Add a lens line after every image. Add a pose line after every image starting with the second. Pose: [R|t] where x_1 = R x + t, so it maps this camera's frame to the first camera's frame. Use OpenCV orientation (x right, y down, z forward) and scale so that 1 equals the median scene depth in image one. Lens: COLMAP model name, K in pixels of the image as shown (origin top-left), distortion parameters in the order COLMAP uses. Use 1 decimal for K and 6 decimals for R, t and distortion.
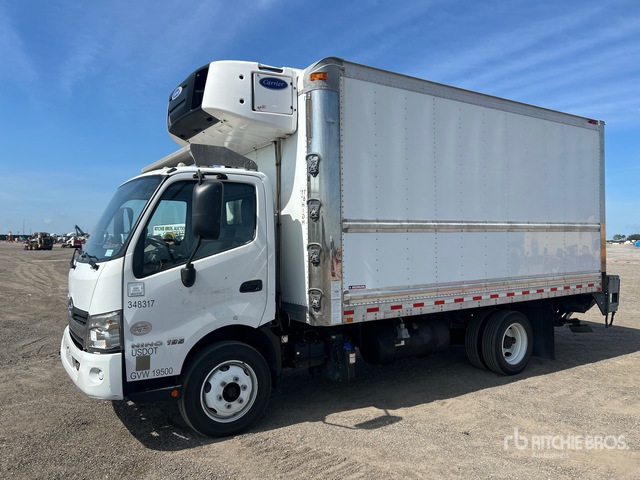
lens RADIAL K [[491.0, 0, 320.7], [0, 491.0, 237.2], [0, 0, 1]] dist [0.064961, 0.003010]
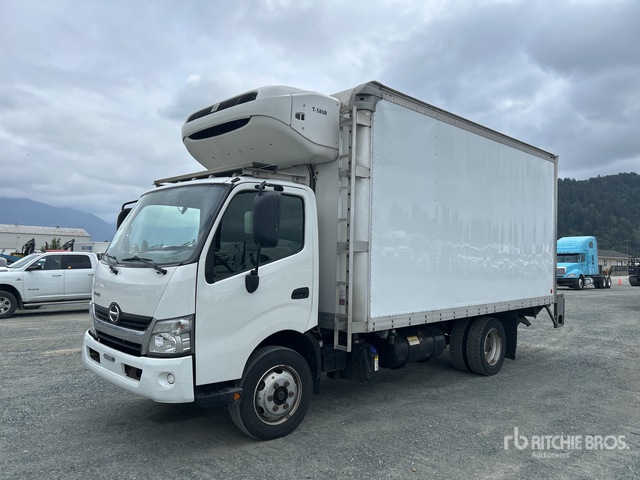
lens RADIAL K [[491.0, 0, 321.1], [0, 491.0, 236.0], [0, 0, 1]] dist [0.064961, 0.003010]
pose [[0.980876, 0.035429, 0.191382, -0.311699], [-0.029740, 0.999029, -0.032517, 0.010068], [-0.192348, 0.026203, 0.980977, -0.042520]]
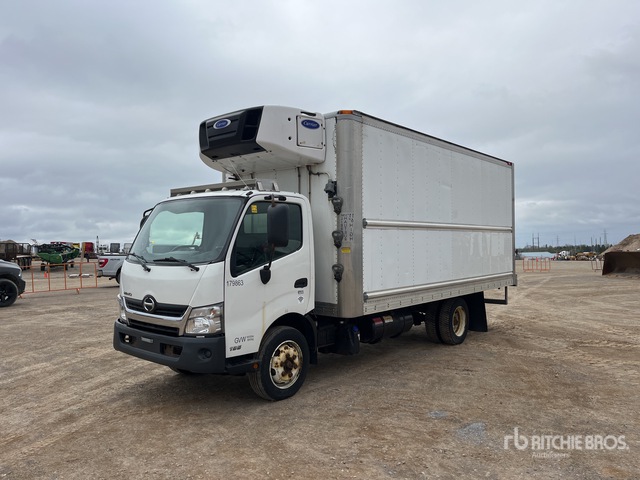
lens RADIAL K [[491.0, 0, 312.5], [0, 491.0, 248.4], [0, 0, 1]] dist [0.064961, 0.003010]
pose [[0.963942, 0.003698, 0.266088, -0.467923], [-0.007227, 0.999898, 0.012284, -0.008550], [-0.266016, -0.013764, 0.963870, -0.254126]]
